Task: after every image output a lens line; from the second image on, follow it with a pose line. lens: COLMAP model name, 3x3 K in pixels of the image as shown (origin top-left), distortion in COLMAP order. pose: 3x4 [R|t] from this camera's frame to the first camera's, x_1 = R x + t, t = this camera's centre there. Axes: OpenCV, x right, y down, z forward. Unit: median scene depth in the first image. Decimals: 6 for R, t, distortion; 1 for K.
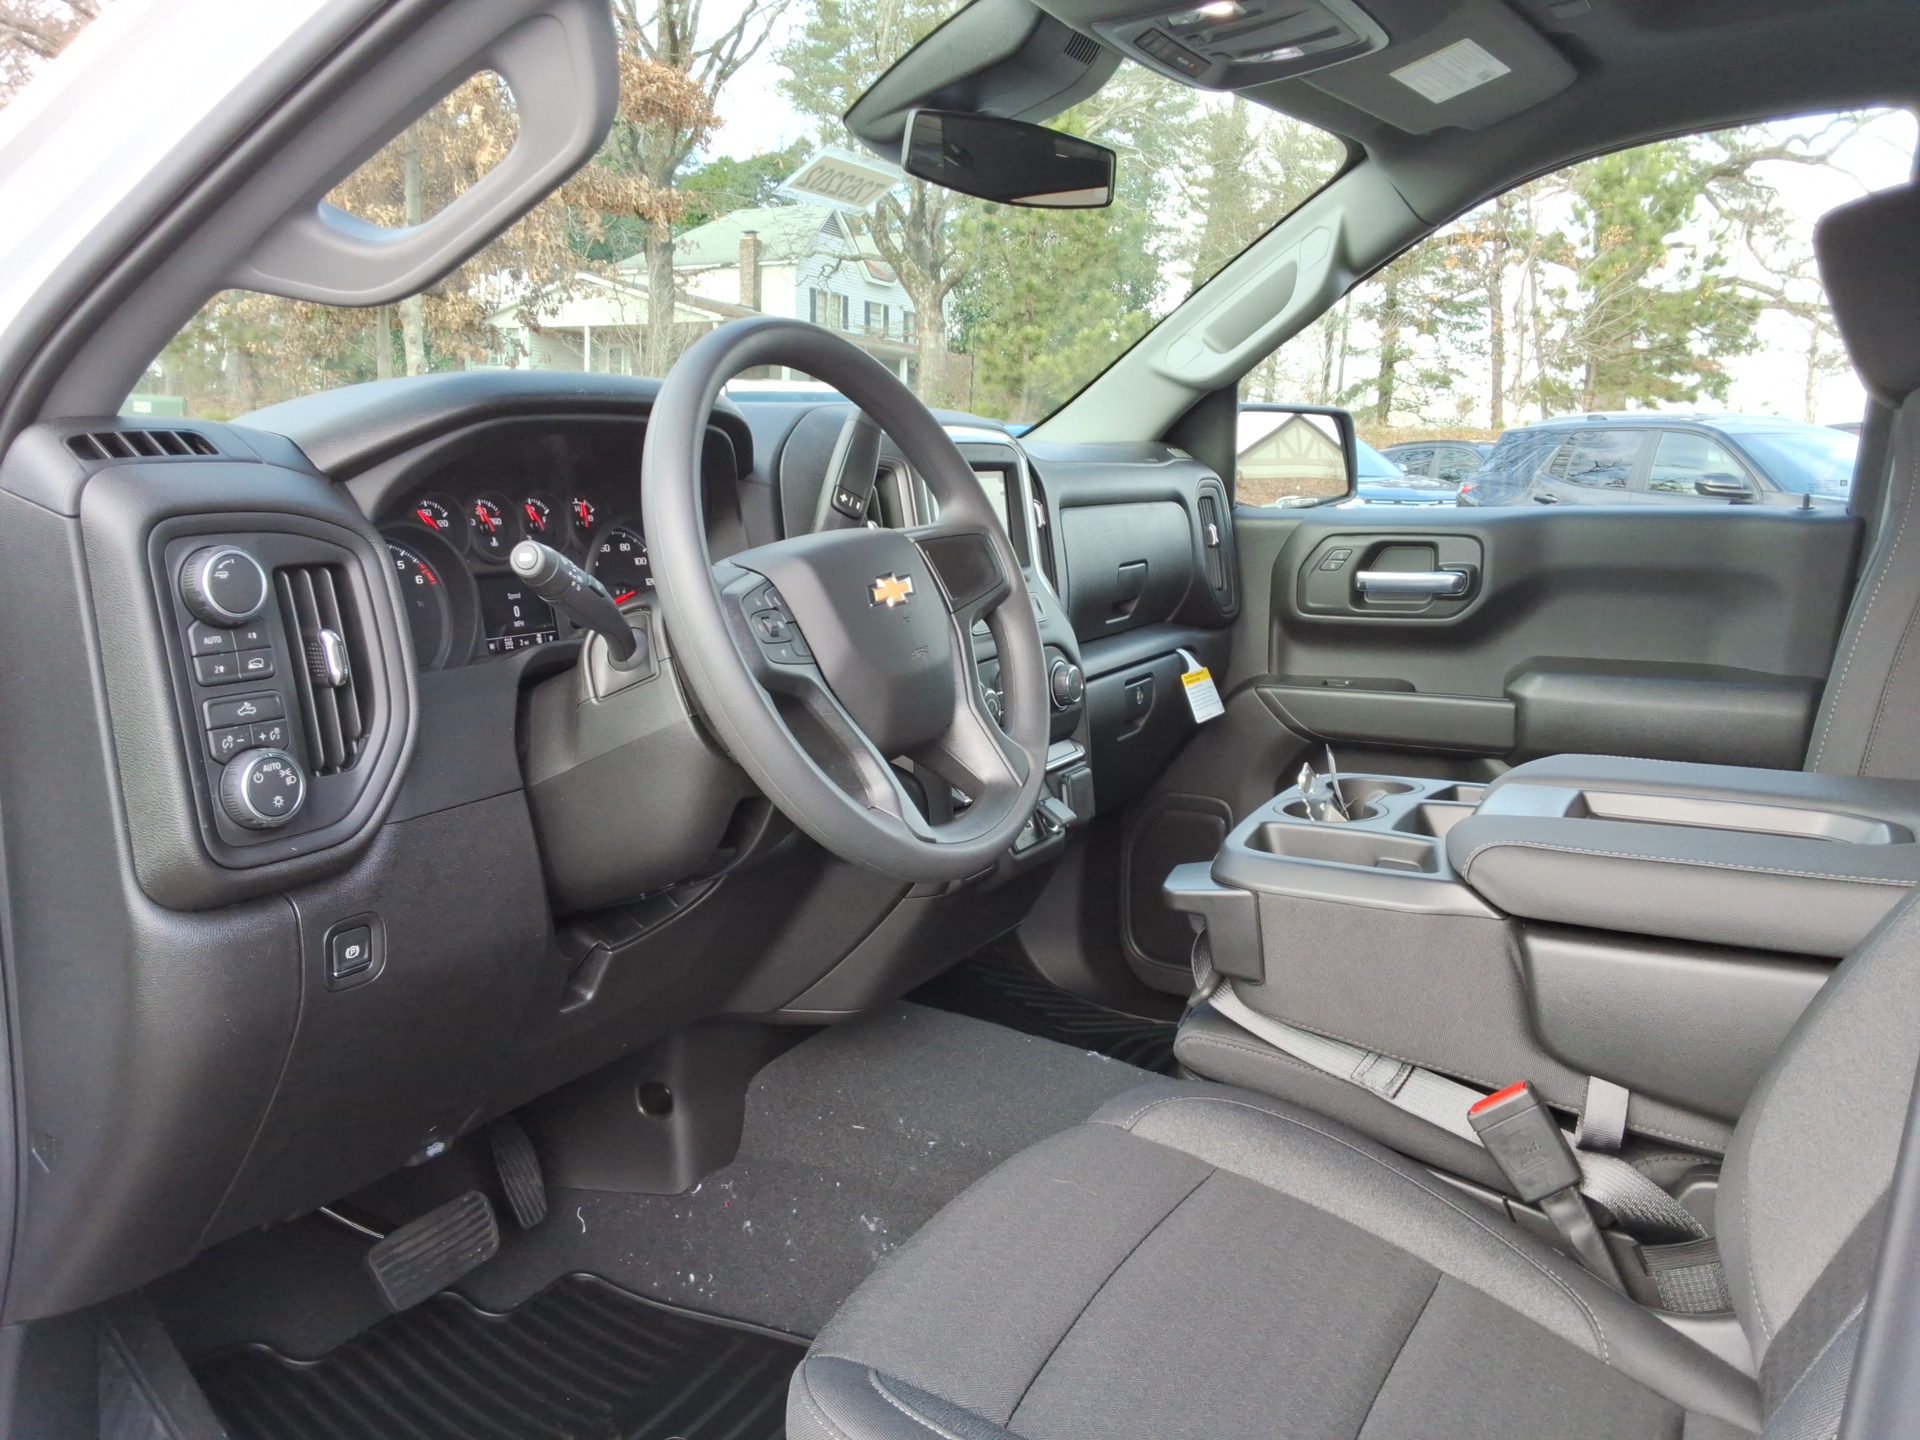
lens RADIAL K [[1555.0, 0, 992.0], [0, 1555.0, 639.9], [0, 0, 1]] dist [0.259611, -0.524959]
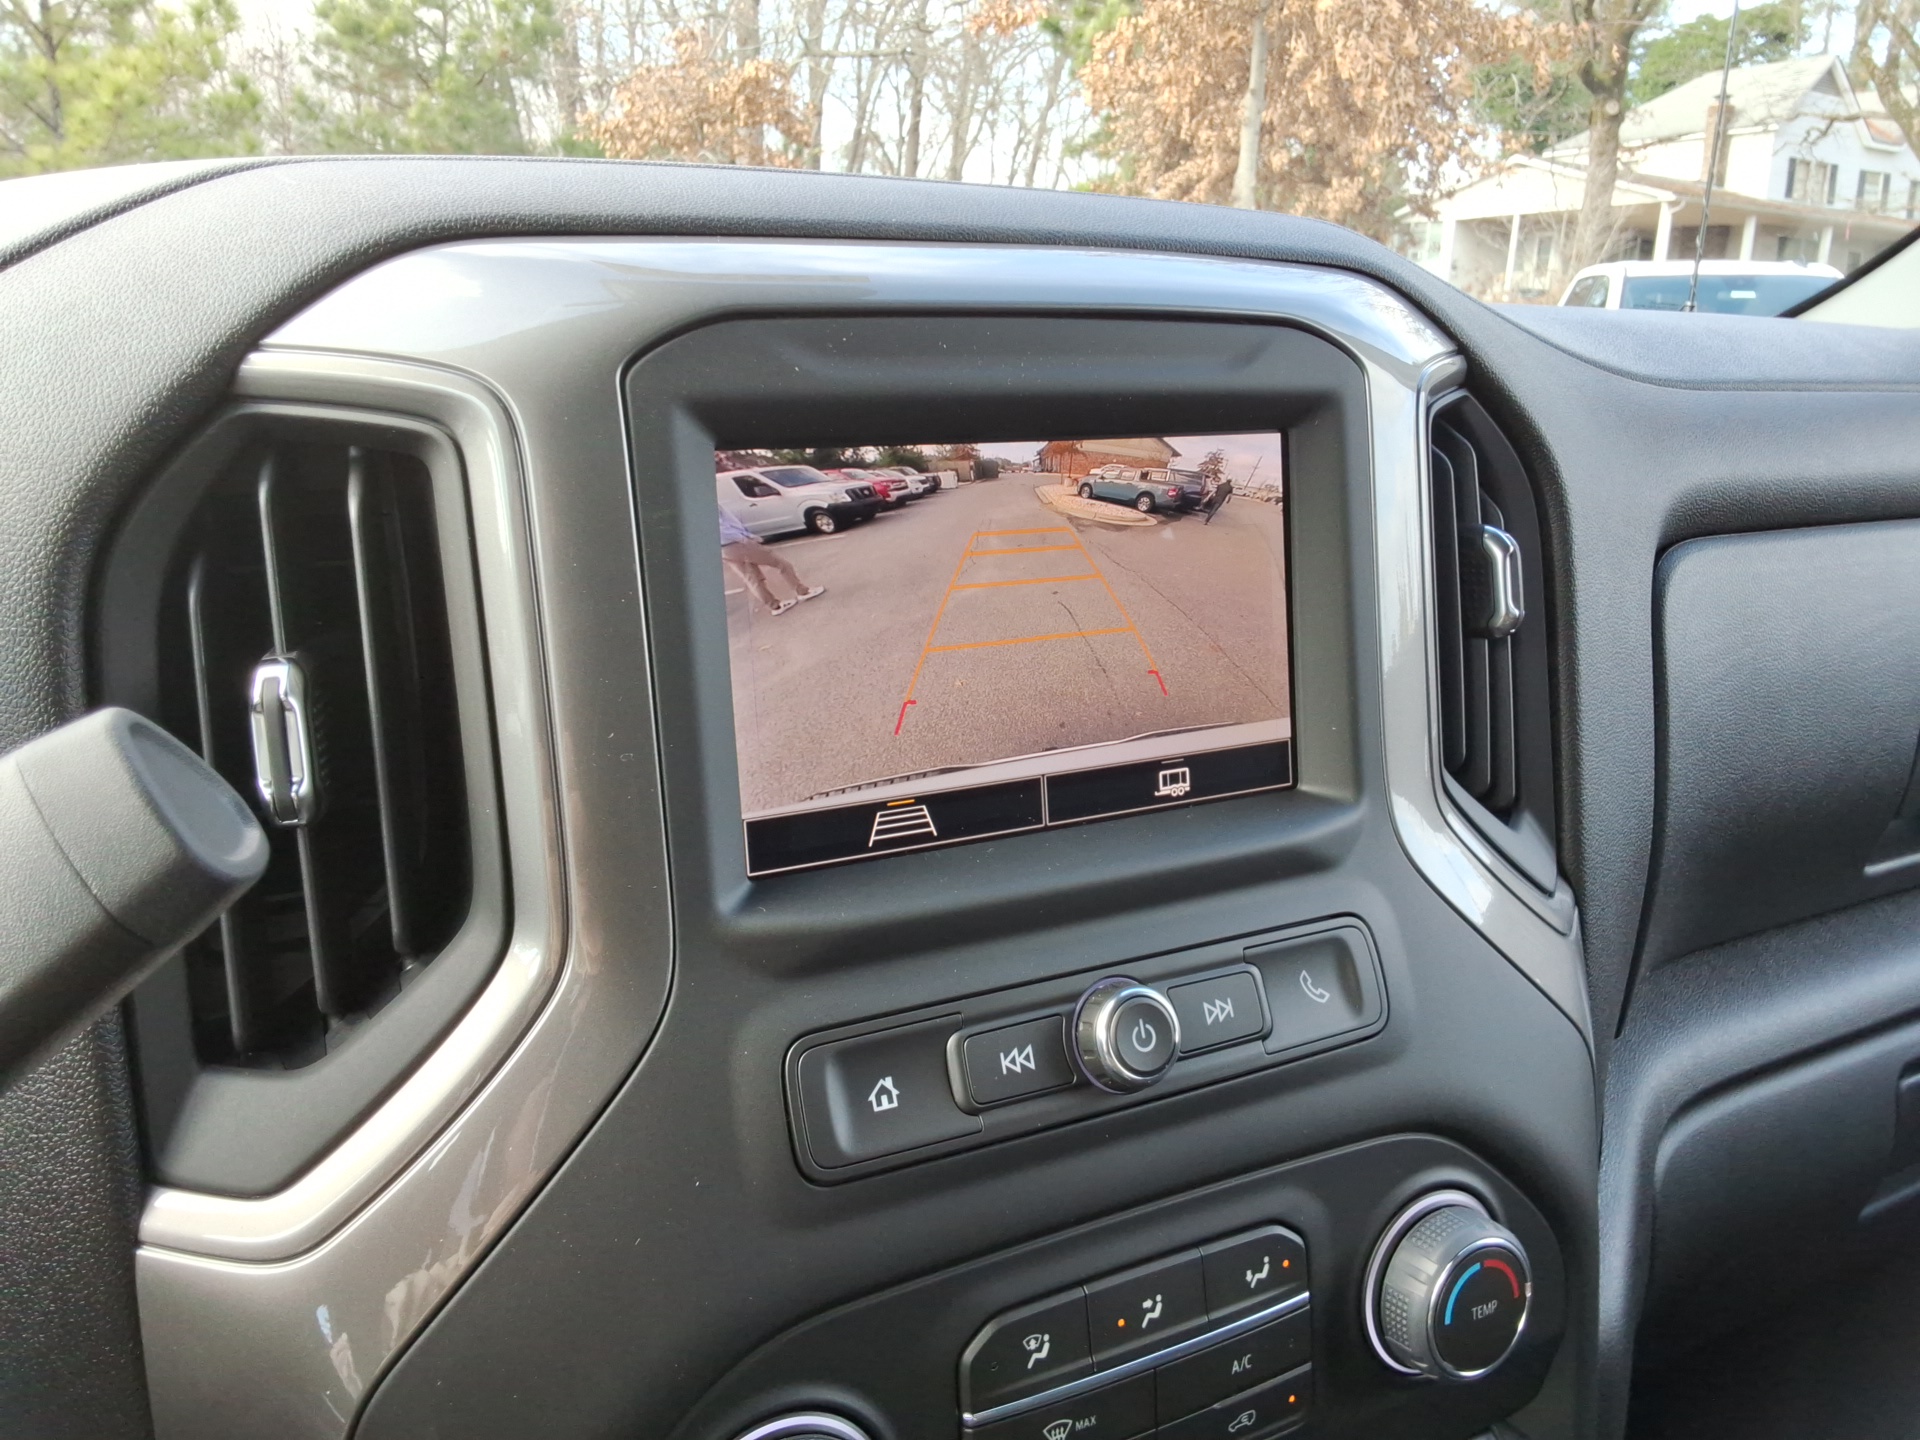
lens RADIAL K [[1541.2, 0, 971.3], [0, 1541.2, 708.5], [0, 0, 1]] dist [0.106224, -0.155773]
pose [[0.839048, 0.133584, -0.527402, 0.175816], [-0.075815, 0.988638, 0.129794, -0.154607], [0.538748, -0.068918, 0.839643, 1.269342]]
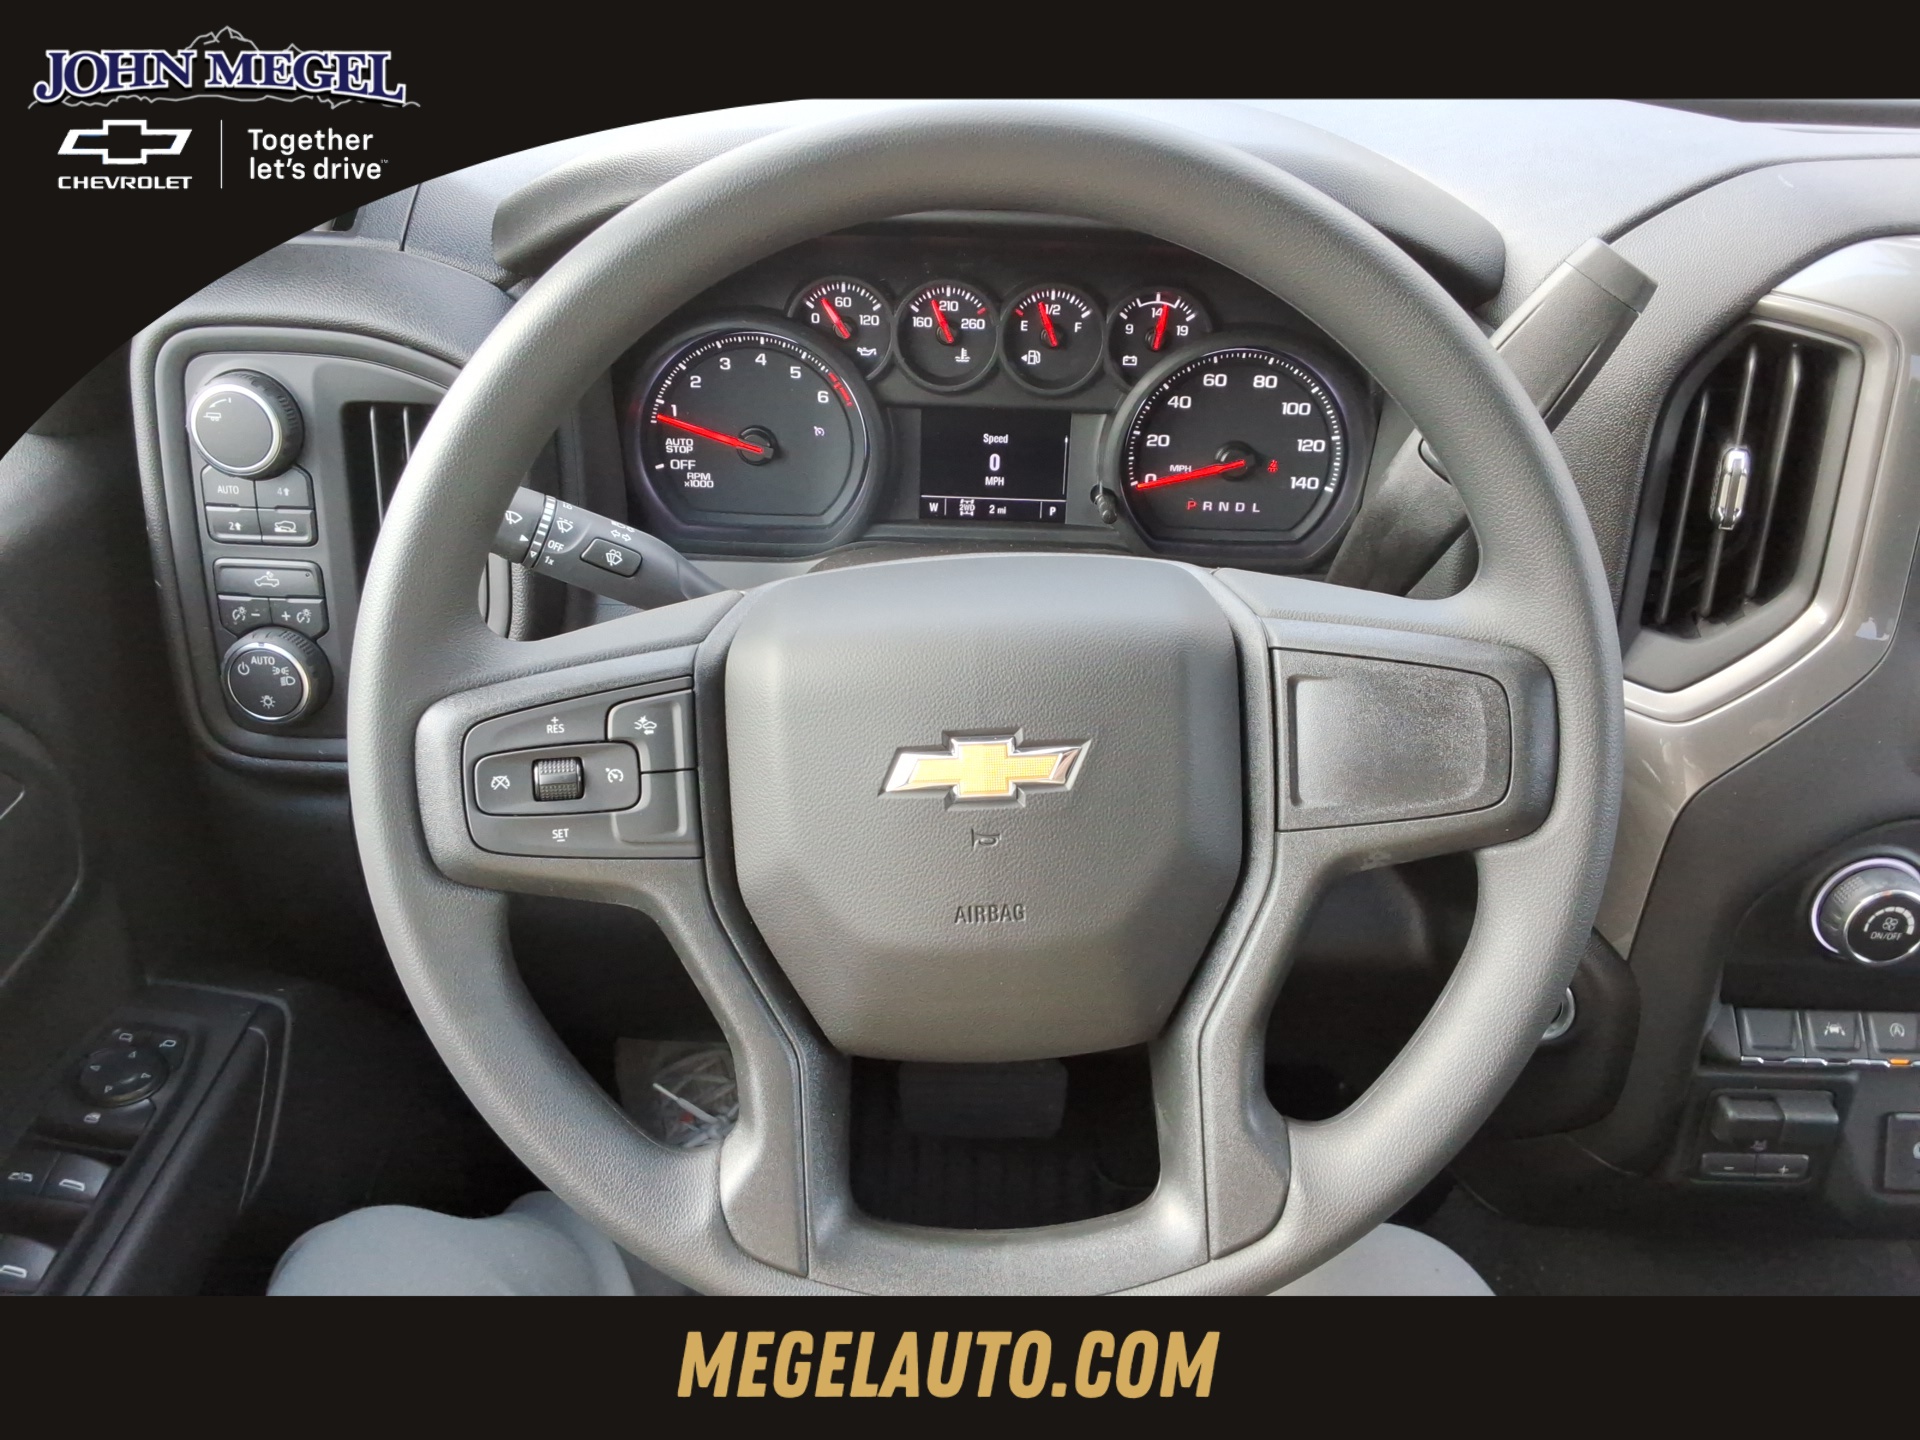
lens RADIAL K [[1538.7, 0, 973.8], [0, 1538.7, 709.3], [0, 0, 1]] dist [0.121504, -0.181704]
pose [[0.456278, 0.463351, -0.759682, 0.296085], [-0.131662, 0.879488, 0.457346, -0.278233], [0.880043, -0.108656, 0.462297, 0.854671]]
